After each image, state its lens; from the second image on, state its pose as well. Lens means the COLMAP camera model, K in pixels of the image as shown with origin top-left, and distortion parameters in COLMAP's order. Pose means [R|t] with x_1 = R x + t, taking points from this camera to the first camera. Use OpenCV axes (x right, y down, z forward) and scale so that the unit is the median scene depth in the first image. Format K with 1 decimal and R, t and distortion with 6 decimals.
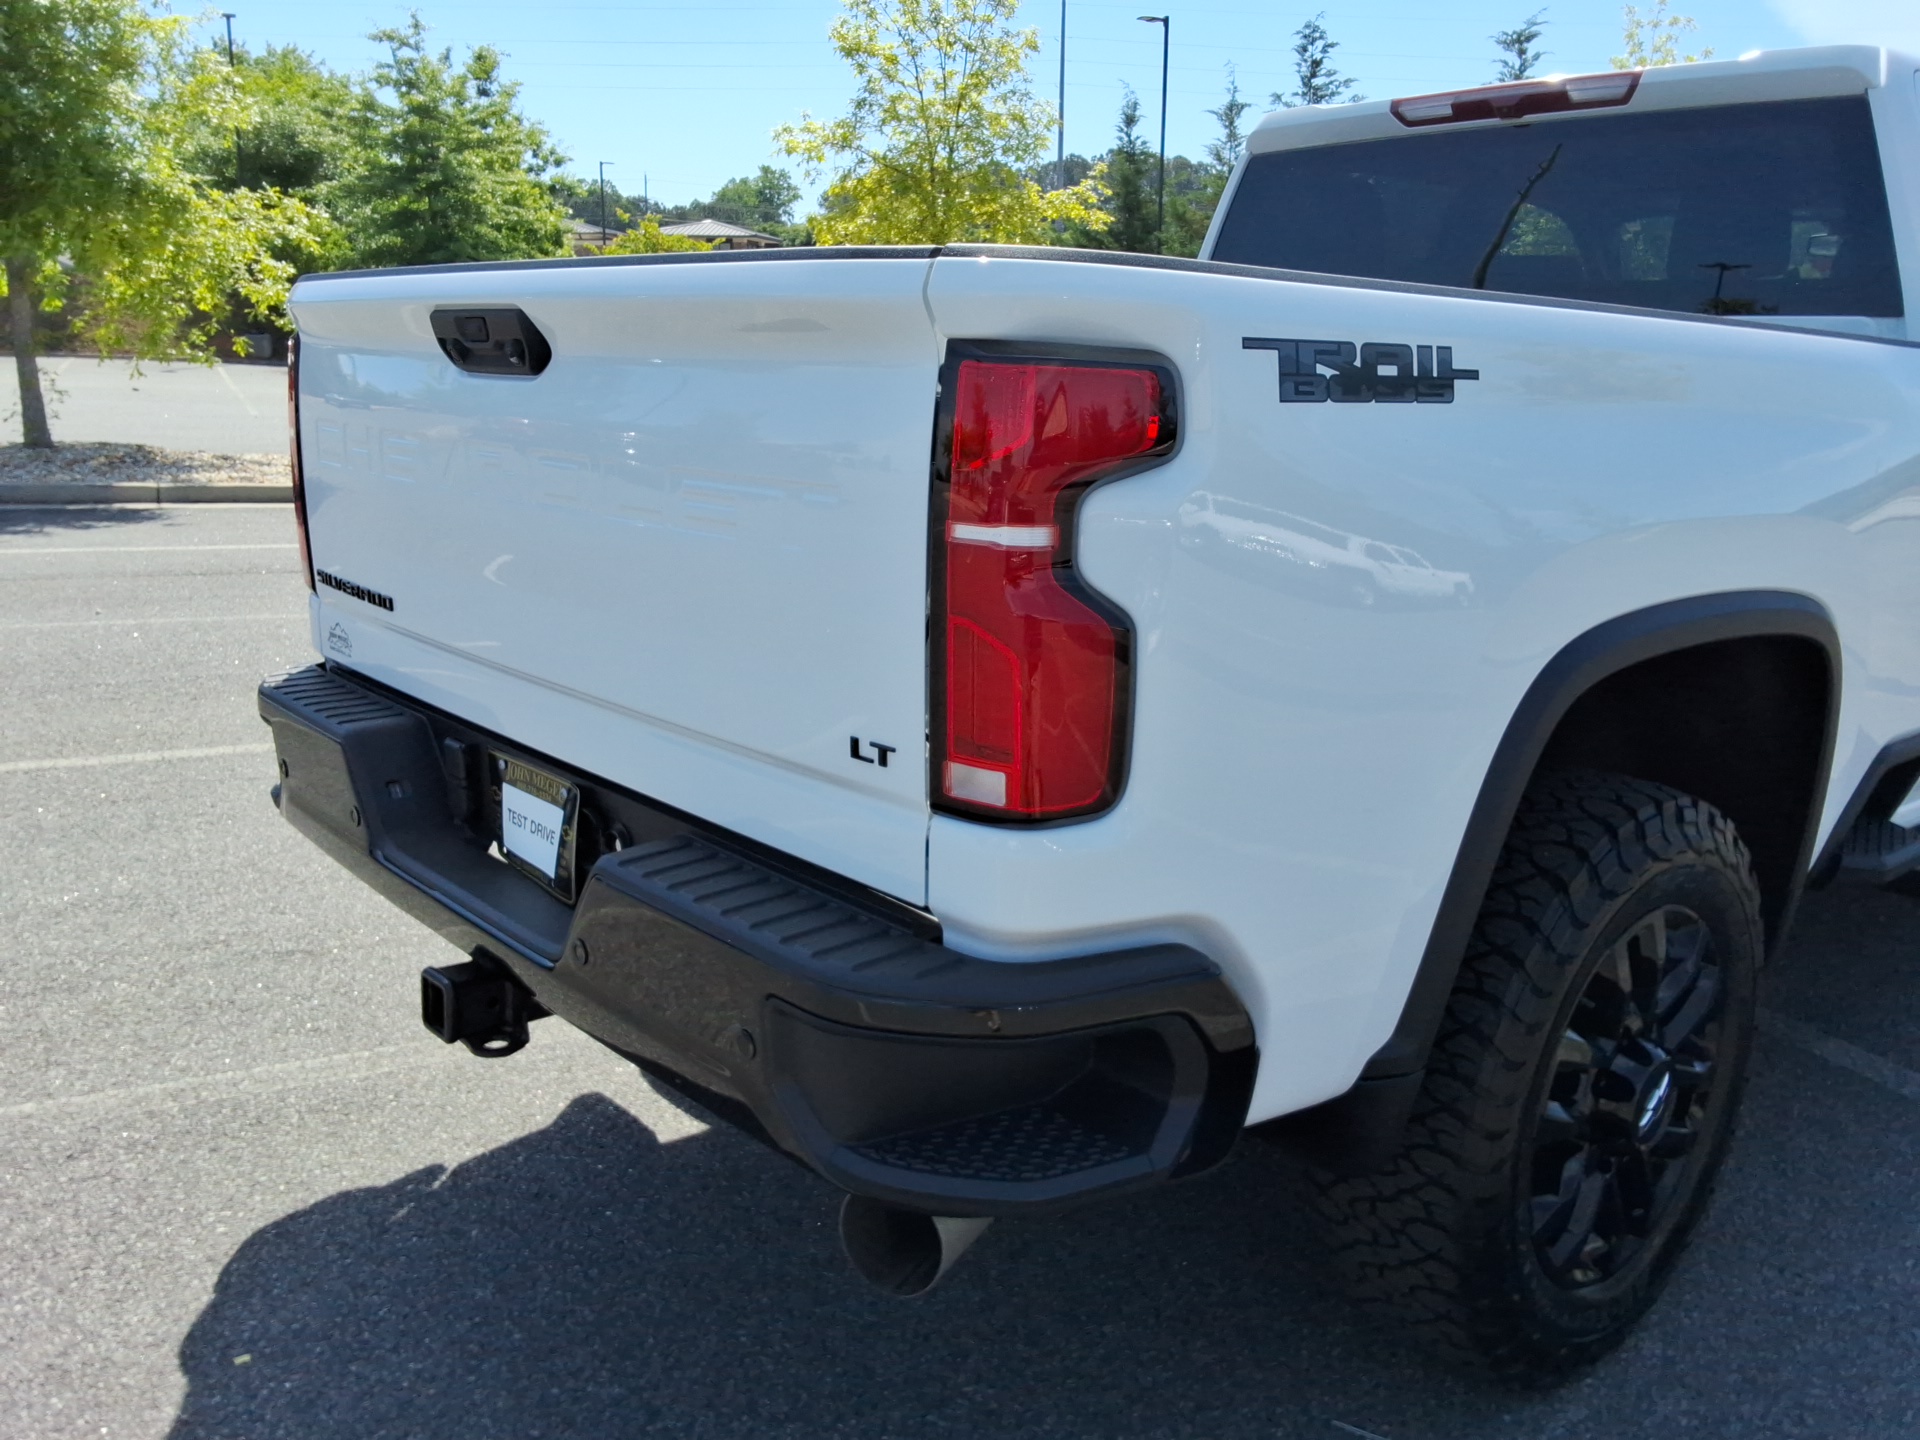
lens RADIAL K [[1537.4, 0, 990.1], [0, 1537.4, 712.5], [0, 0, 1]] dist [0.113400, -0.174844]
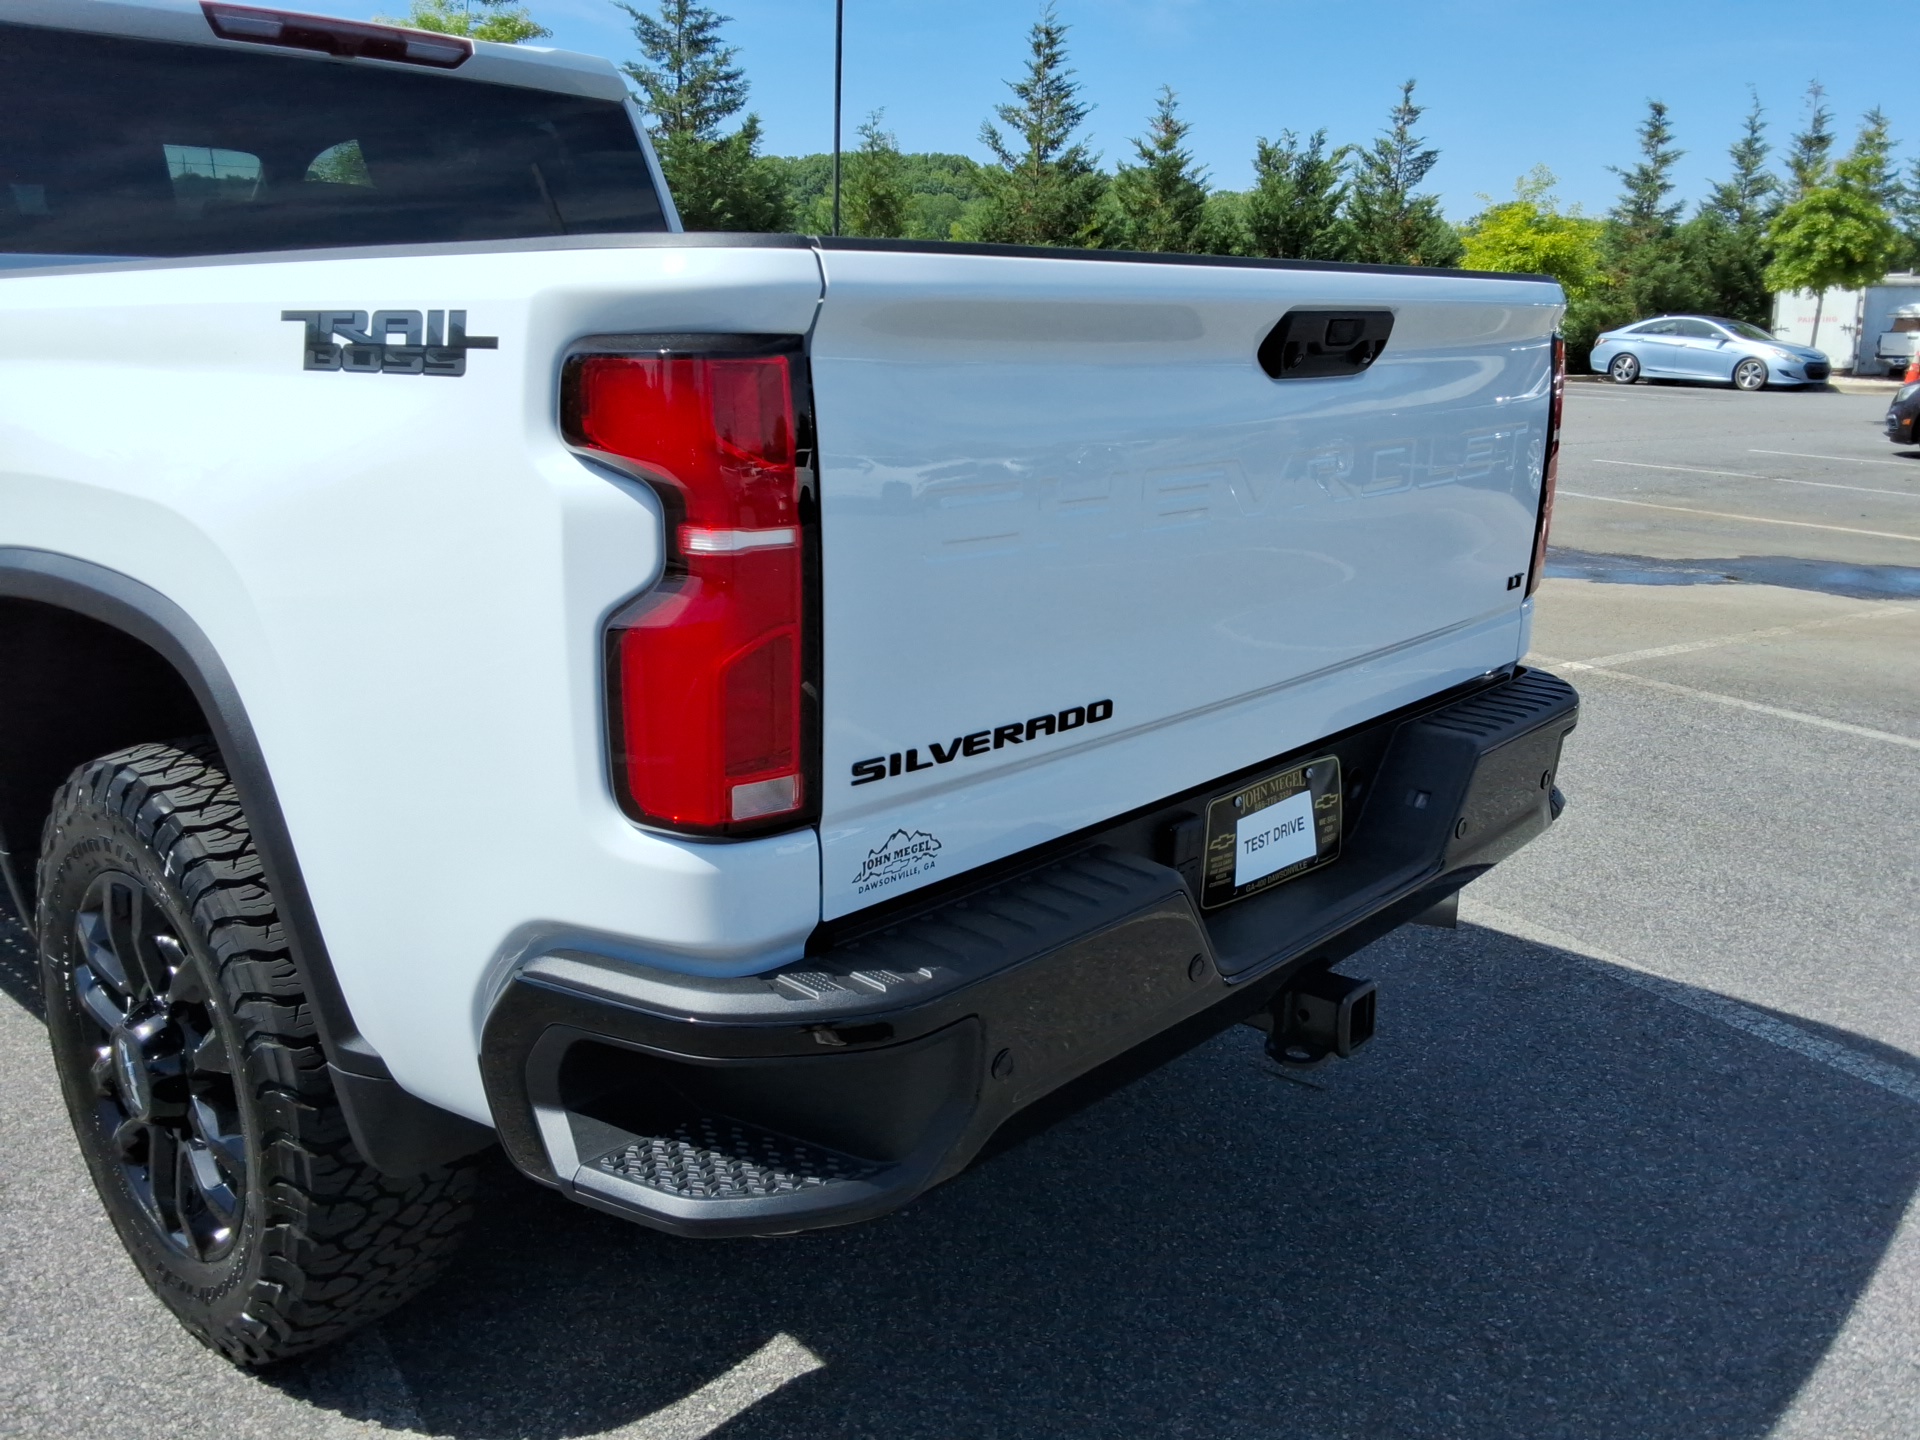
lens RADIAL K [[1537.4, 0, 970.9], [0, 1537.4, 715.7], [0, 0, 1]] dist [0.113400, -0.174844]
pose [[-0.117192, -0.276295, 0.953901, -0.860302], [0.202949, 0.933586, 0.295344, -0.236891], [-0.972151, 0.228205, -0.053335, 0.882346]]
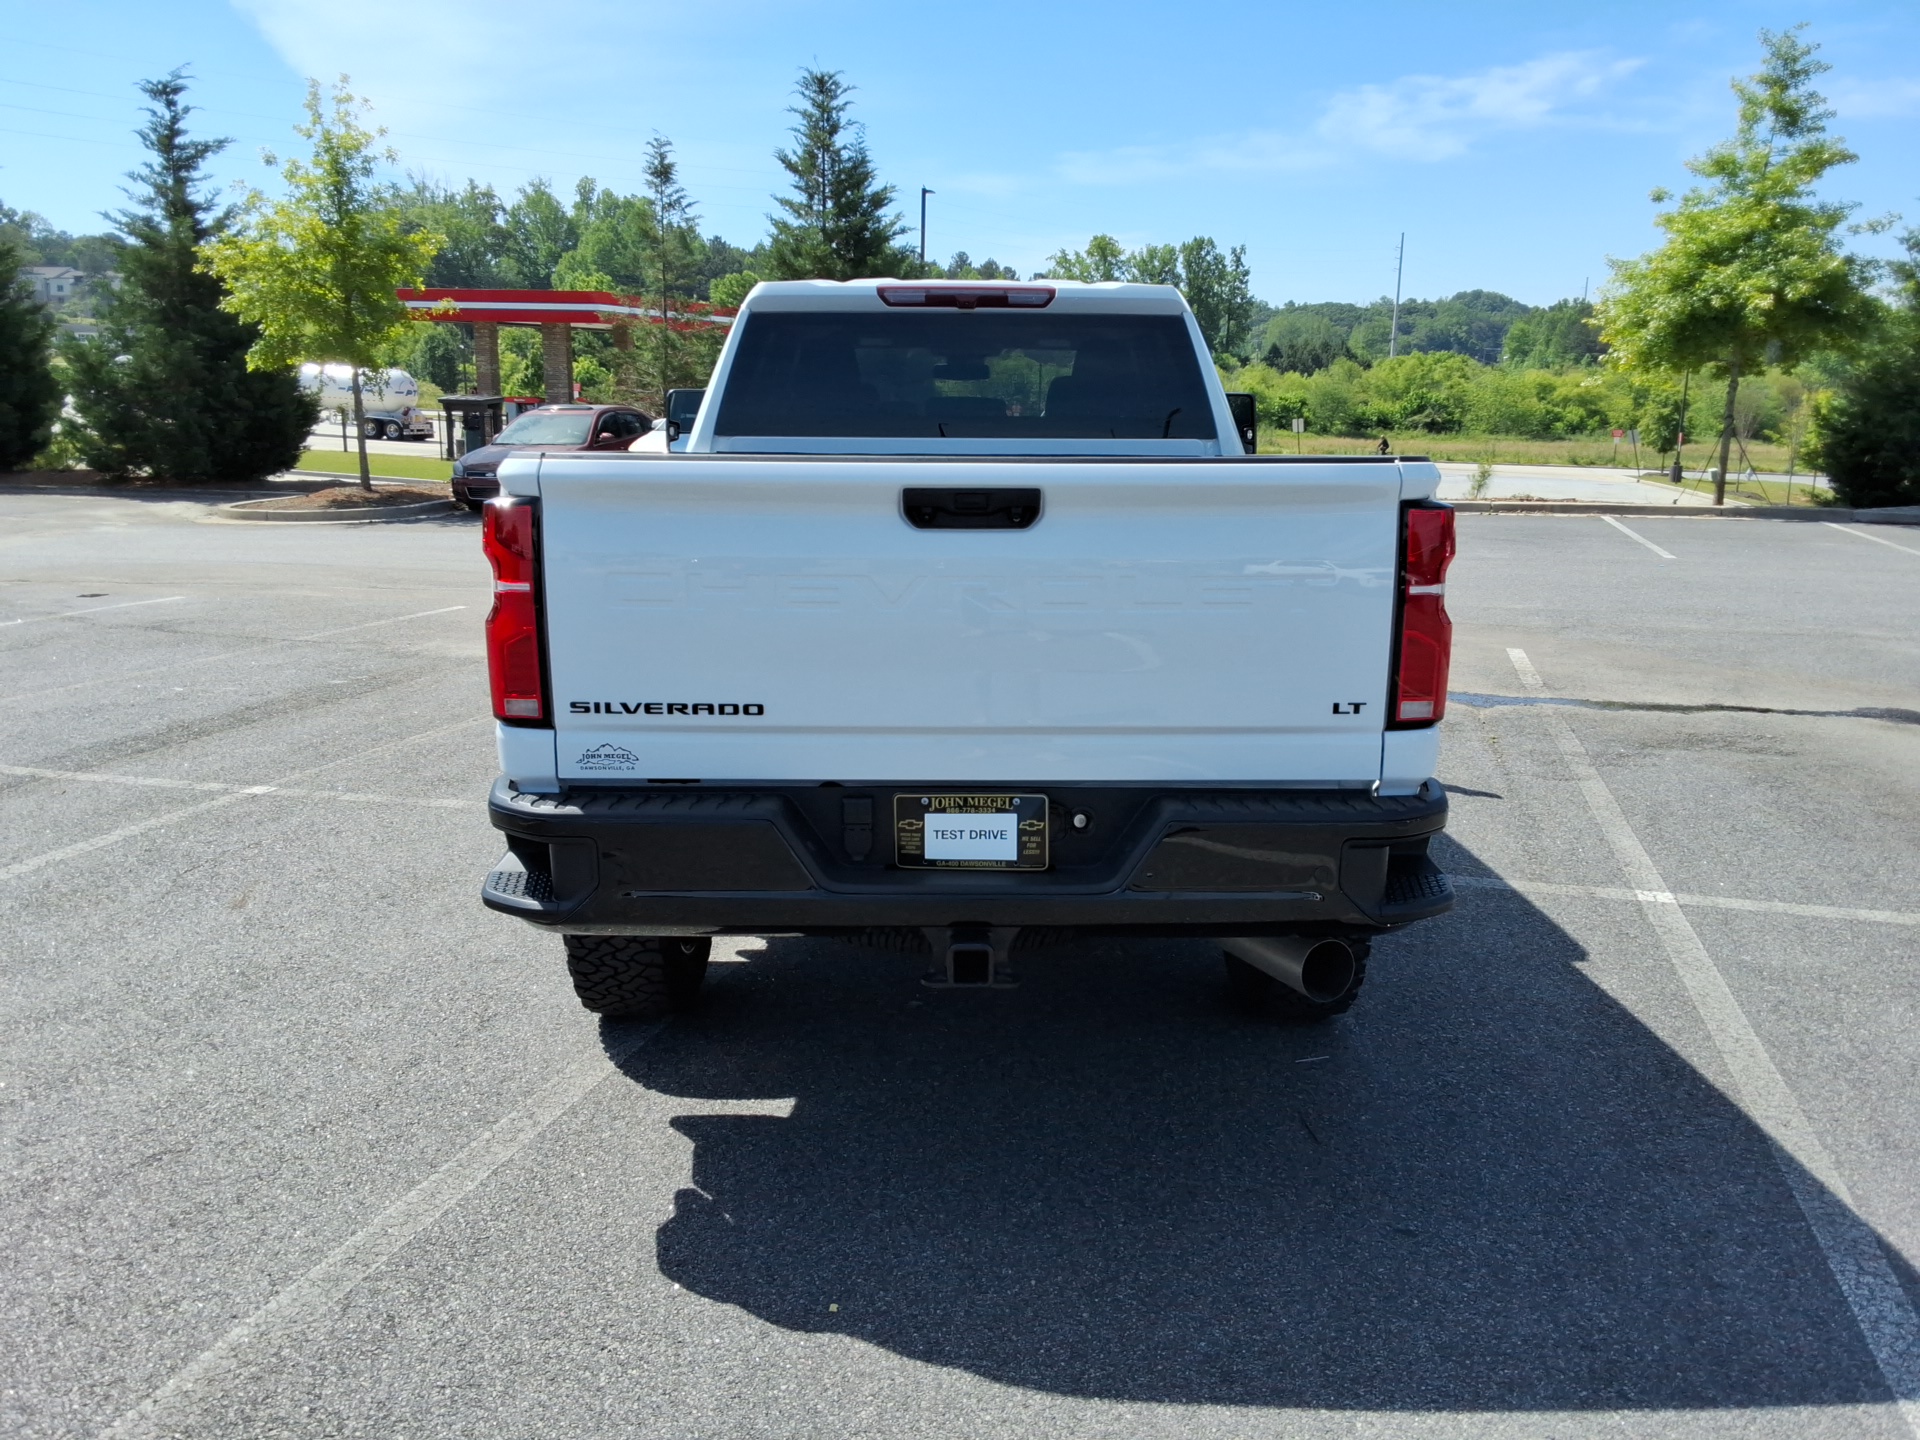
lens RADIAL K [[1537.4, 0, 973.1], [0, 1537.4, 724.2], [0, 0, 1]] dist [0.113400, -0.174844]
pose [[0.659813, -0.165423, 0.732995, -0.962049], [0.177666, 0.982153, 0.061725, -0.084640], [-0.730124, 0.089501, 0.677428, 0.010666]]
